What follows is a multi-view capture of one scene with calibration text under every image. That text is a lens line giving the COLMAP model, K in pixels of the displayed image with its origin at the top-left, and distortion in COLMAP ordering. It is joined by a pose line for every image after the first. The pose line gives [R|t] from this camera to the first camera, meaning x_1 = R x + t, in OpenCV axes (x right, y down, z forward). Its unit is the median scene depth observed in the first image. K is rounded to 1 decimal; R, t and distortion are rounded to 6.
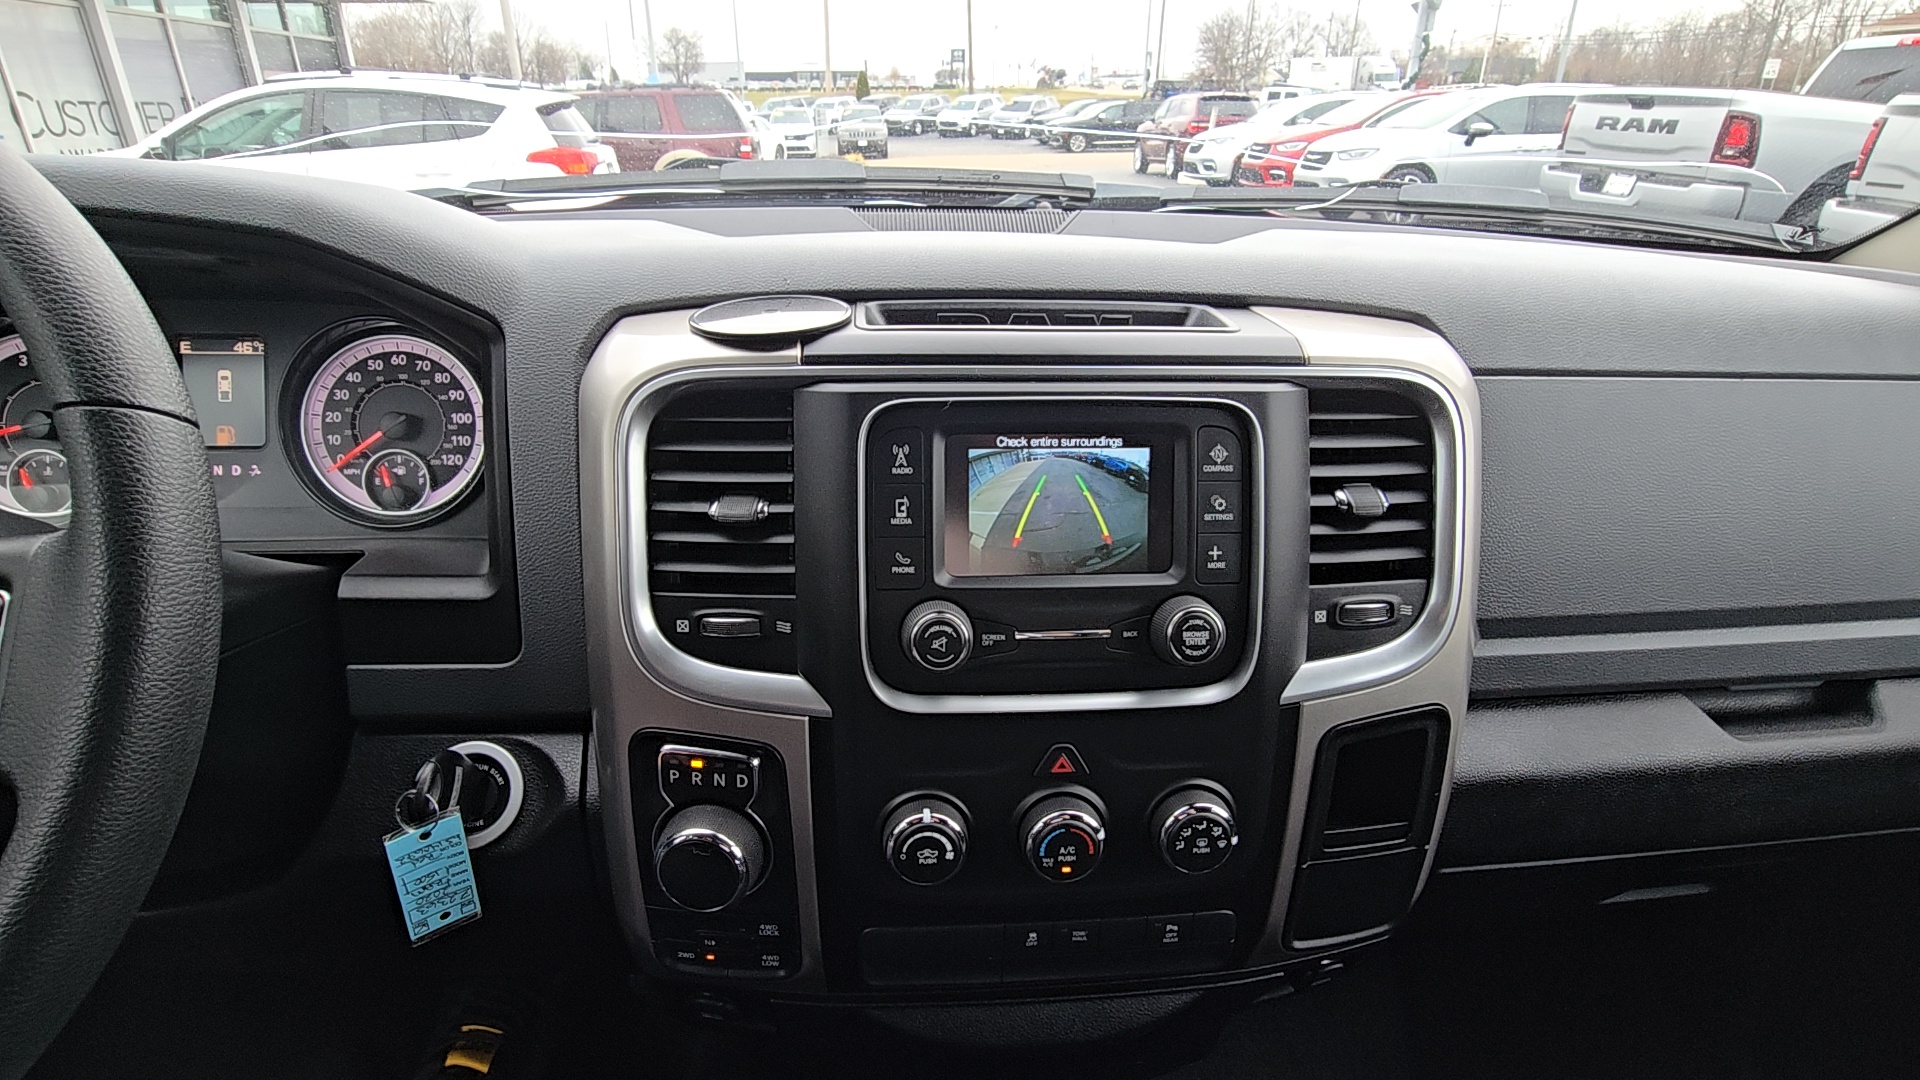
lens RADIAL K [[963.3, 0, 953.9], [0, 963.3, 552.9], [0, 0, 1]] dist [0.001256, -0.001778]
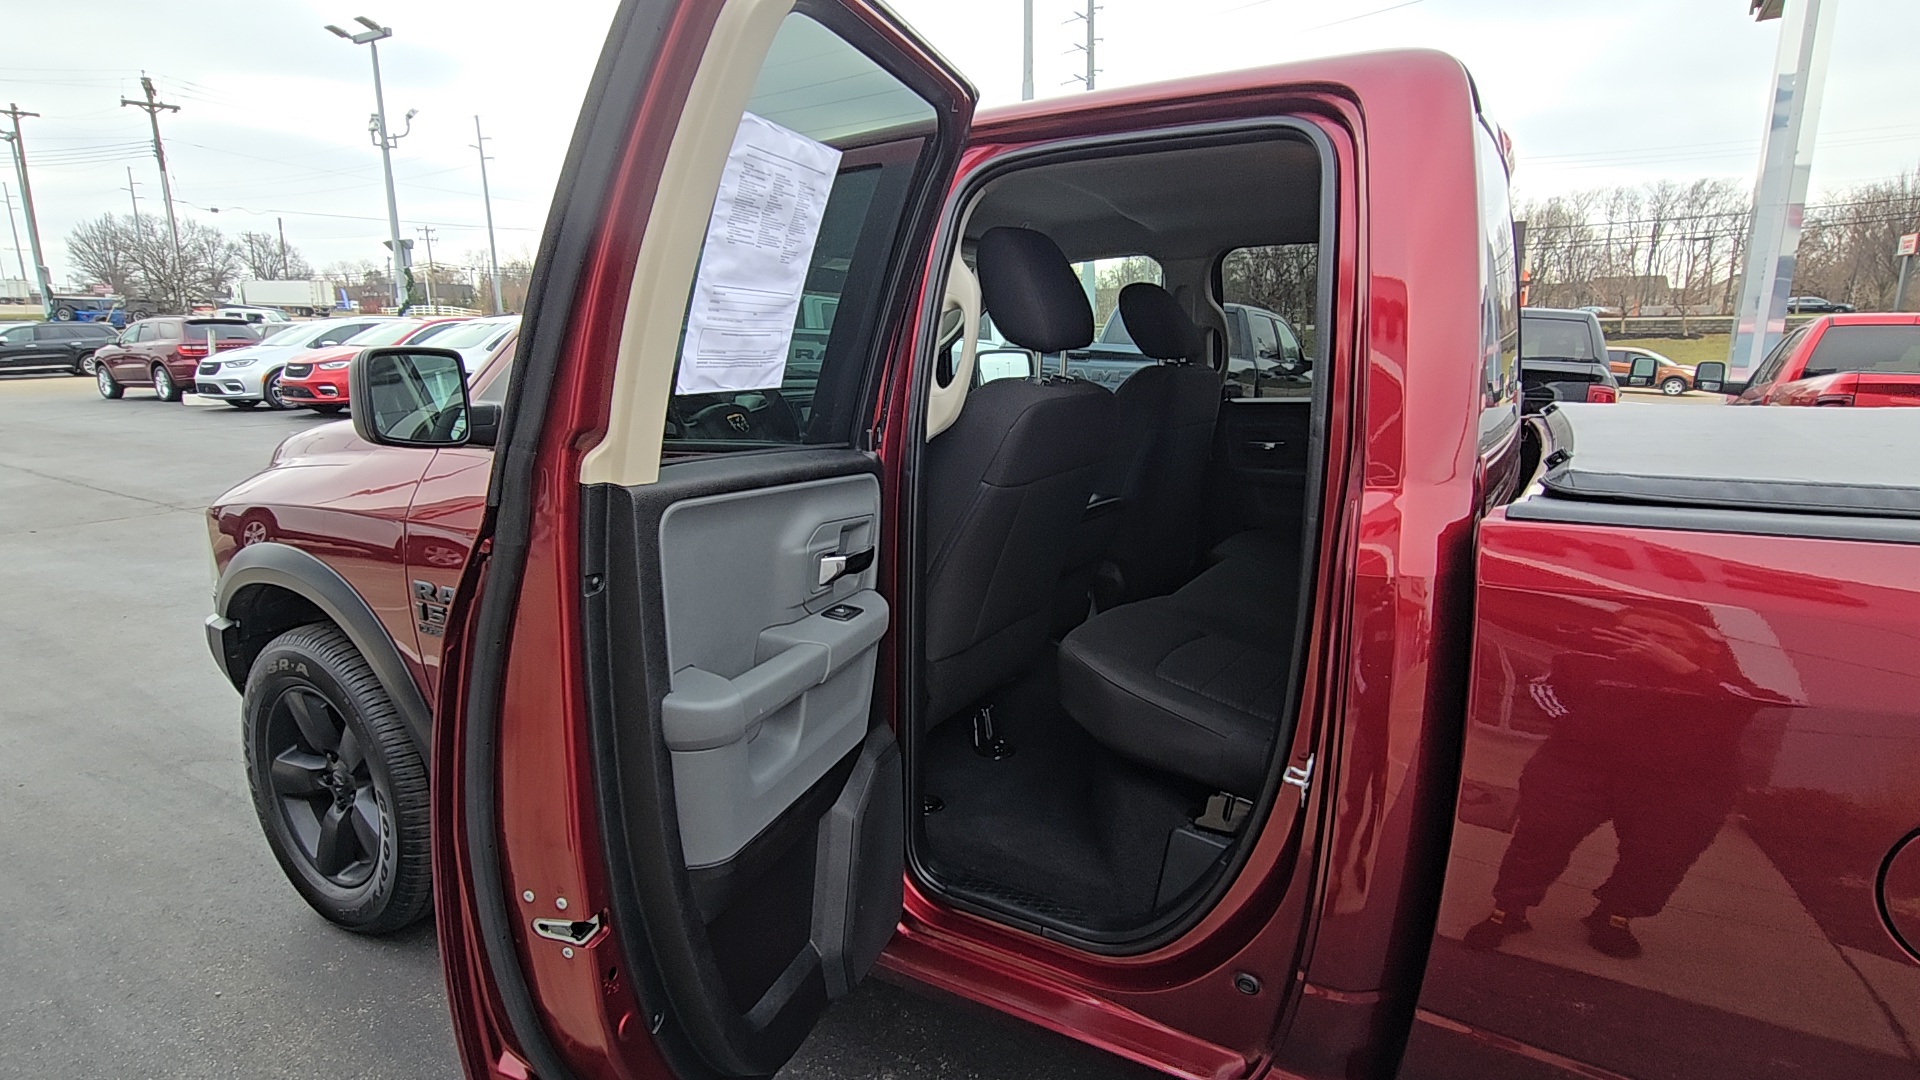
lens RADIAL K [[963.3, 0, 950.1], [0, 963.3, 543.5], [0, 0, 1]] dist [0.001256, -0.001778]
pose [[0.585457, -0.180233, 0.790415, -0.122949], [0.341290, 0.939163, -0.038641, 0.035052], [-0.735364, 0.292383, 0.611352, -0.088955]]
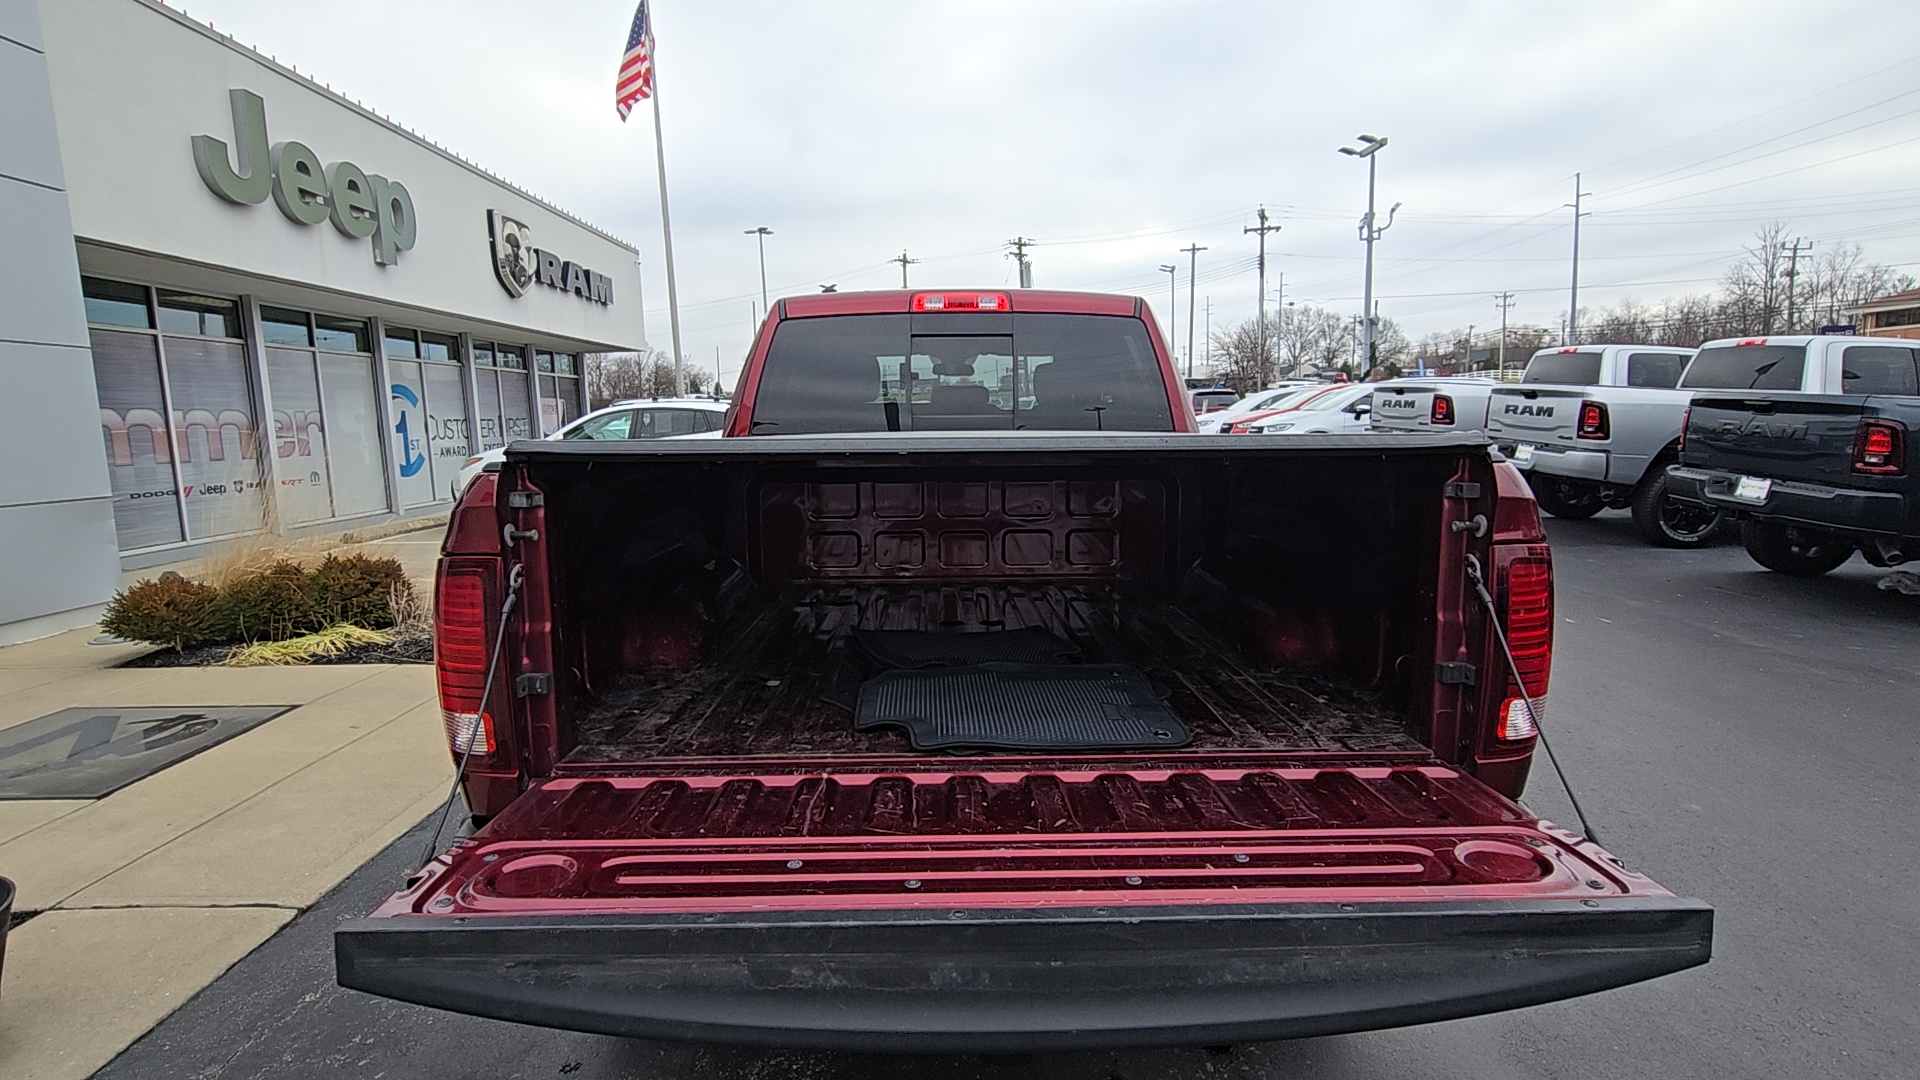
lens RADIAL K [[963.3, 0, 957.2], [0, 963.3, 550.2], [0, 0, 1]] dist [0.001256, -0.001778]
pose [[0.997411, -0.021698, -0.068557, 0.026719], [0.001580, 0.959772, -0.280775, 0.128152], [0.071892, 0.279940, 0.957322, -0.279339]]
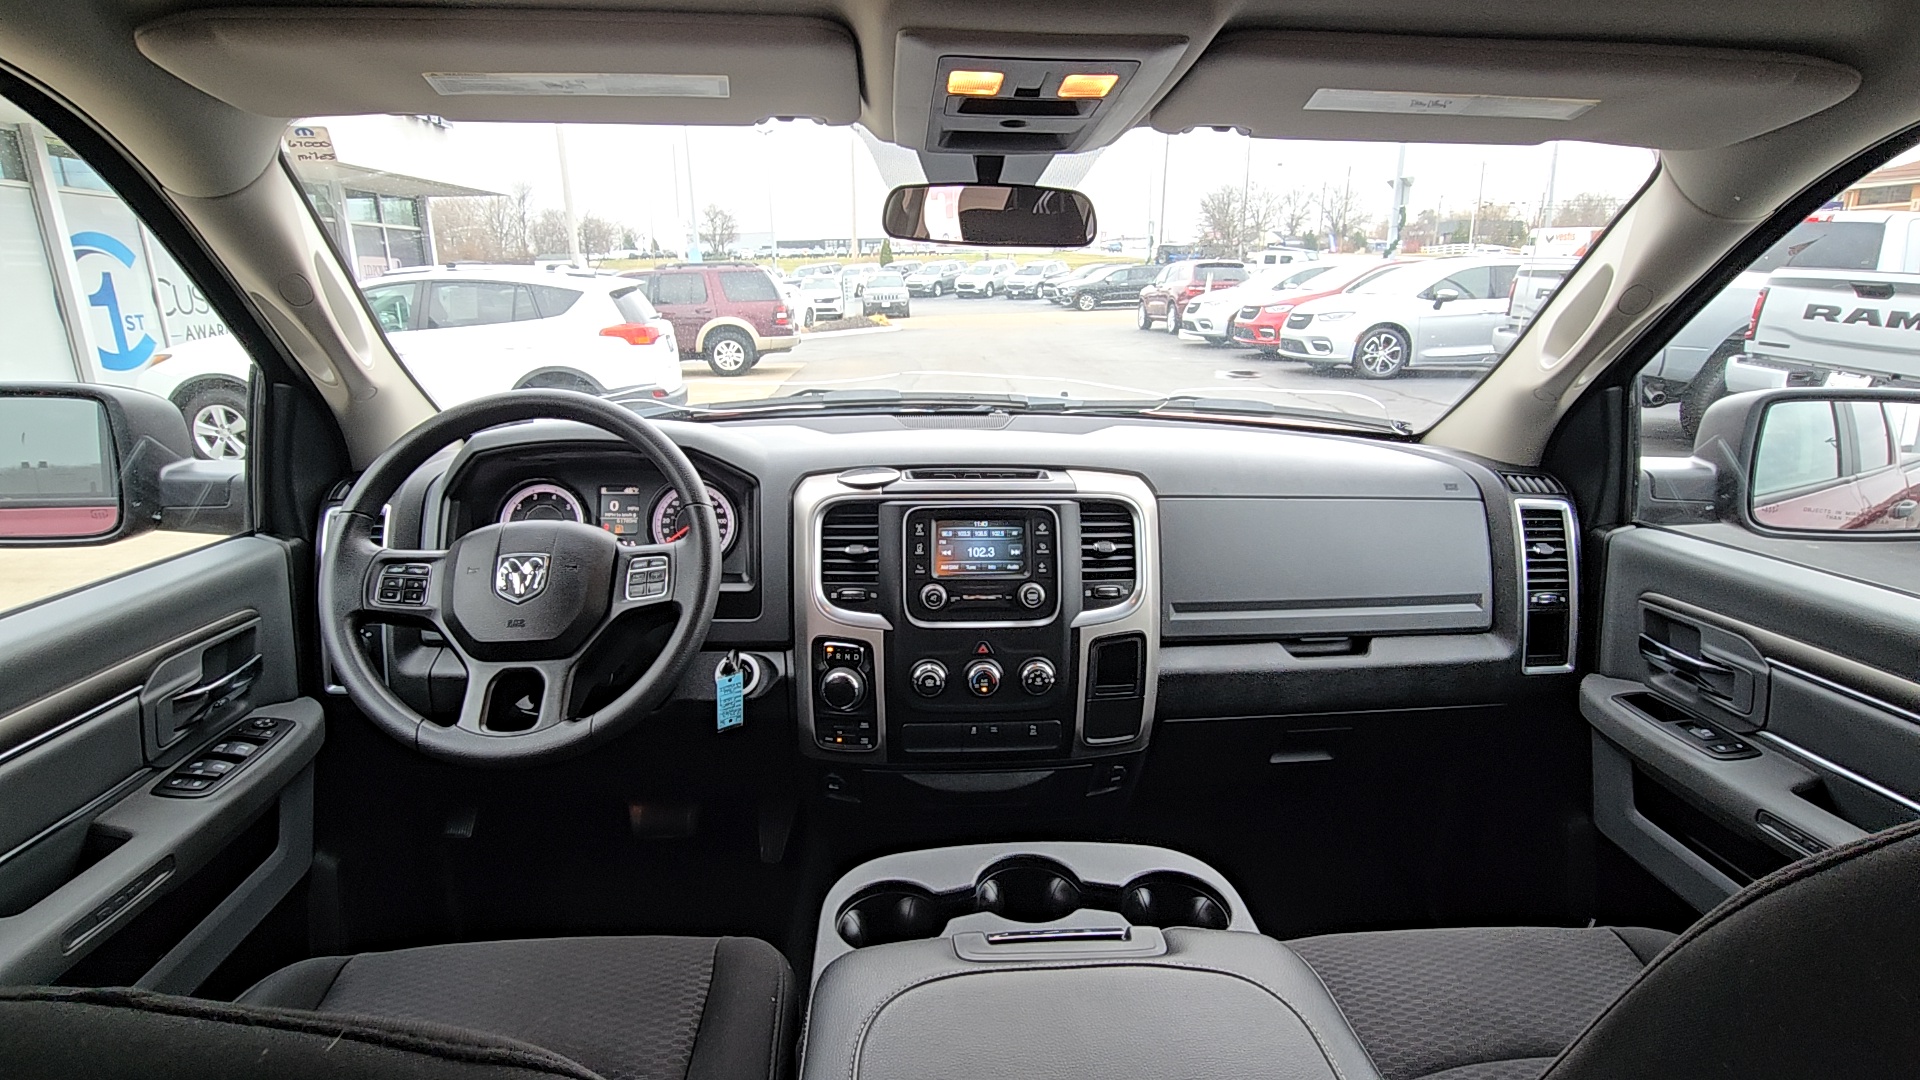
lens RADIAL K [[963.3, 0, 952.7], [0, 963.3, 546.1], [0, 0, 1]] dist [0.001256, -0.001778]
pose [[0.999745, -0.006421, -0.021659, 0.002565], [0.003041, 0.988285, -0.152587, 0.009646], [0.022385, 0.152482, 0.988053, -0.043991]]
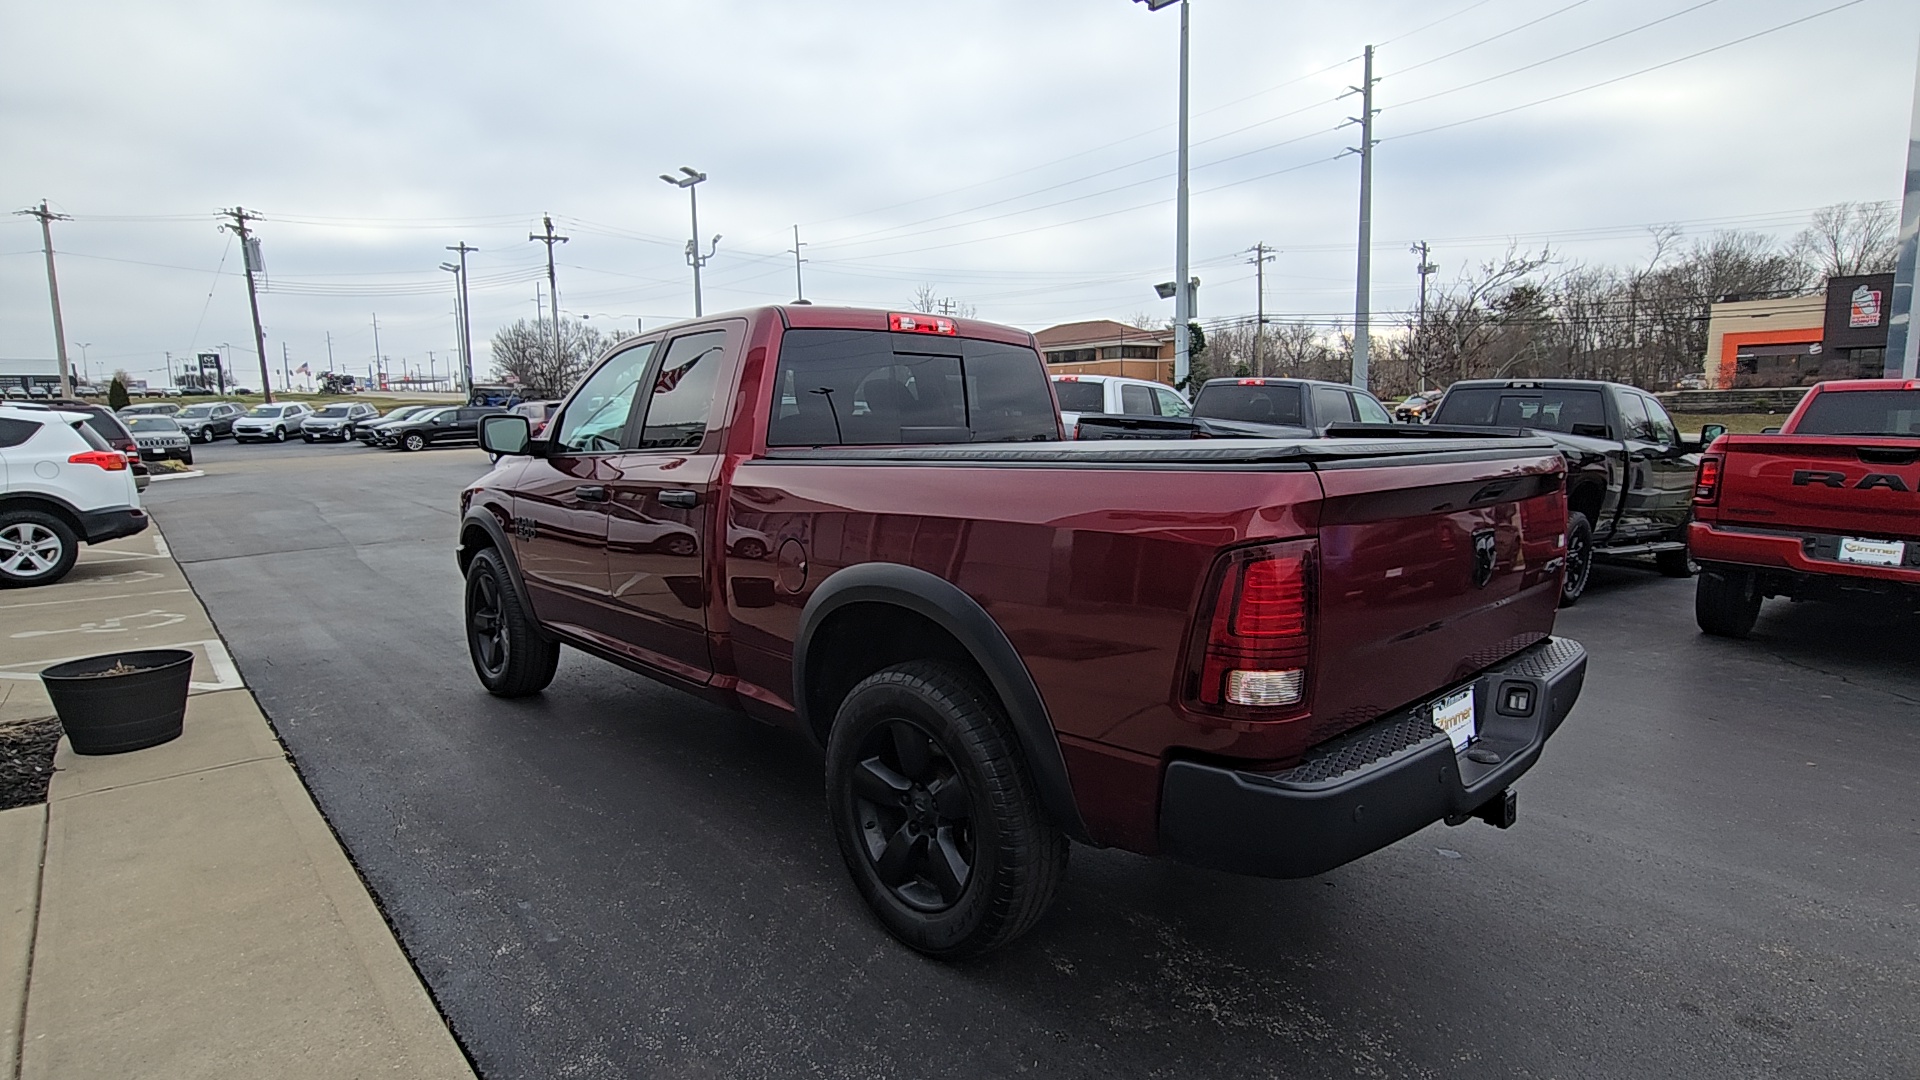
lens RADIAL K [[963.3, 0, 950.3], [0, 963.3, 545.9], [0, 0, 1]] dist [0.001256, -0.001778]
pose [[0.790474, -0.099778, 0.604314, -0.138325], [0.268835, 0.943045, -0.195945, 0.114189], [-0.550344, 0.317350, 0.772276, -0.258636]]
